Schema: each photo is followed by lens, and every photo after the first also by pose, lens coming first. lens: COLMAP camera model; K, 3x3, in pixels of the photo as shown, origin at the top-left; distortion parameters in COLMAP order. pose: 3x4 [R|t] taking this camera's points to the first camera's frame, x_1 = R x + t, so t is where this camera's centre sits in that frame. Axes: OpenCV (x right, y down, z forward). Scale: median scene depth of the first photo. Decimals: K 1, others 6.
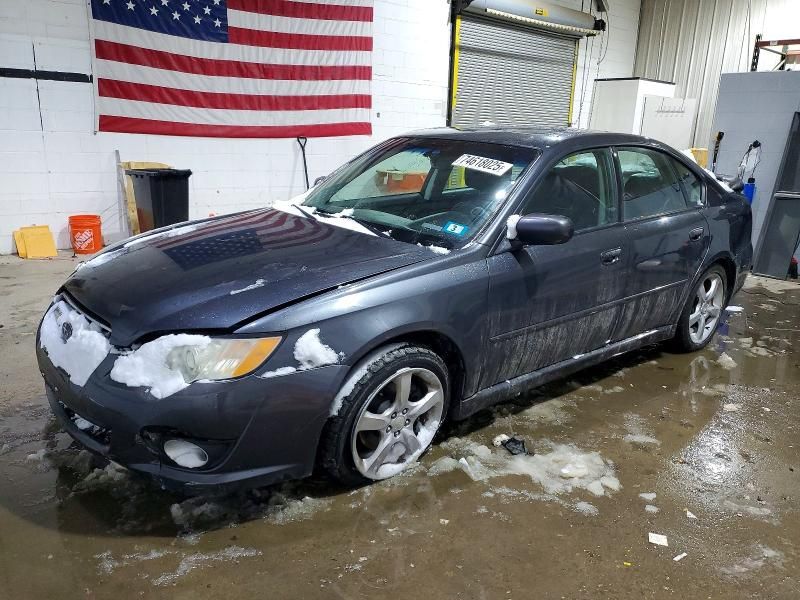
lens RADIAL K [[629.6, 0, 401.3], [0, 629.6, 299.2], [0, 0, 1]] dist [0.005574, -0.001866]
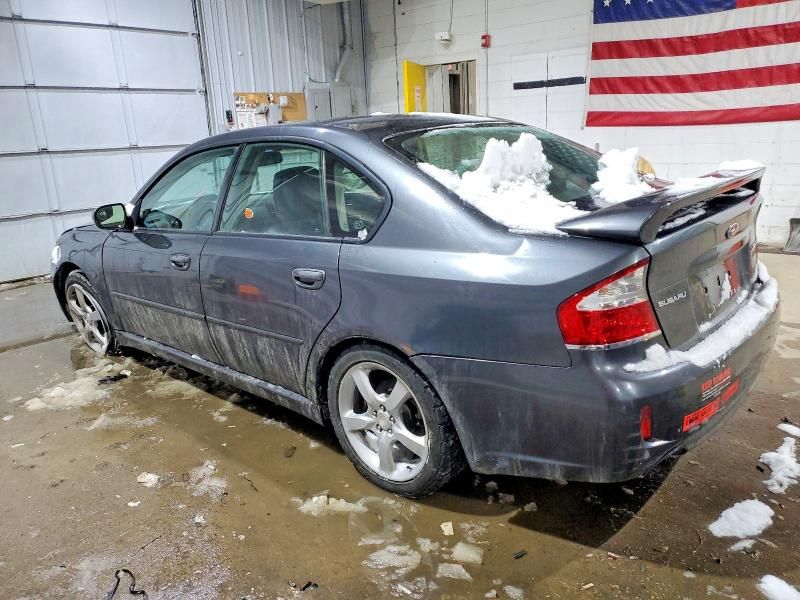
lens RADIAL K [[629.6, 0, 401.7], [0, 629.6, 301.8], [0, 0, 1]] dist [0.005574, -0.001866]
pose [[0.115610, 0.225929, -0.967259, 0.636895], [-0.198203, 0.959453, 0.200416, -0.130972], [0.973319, 0.168543, 0.155702, 0.573239]]
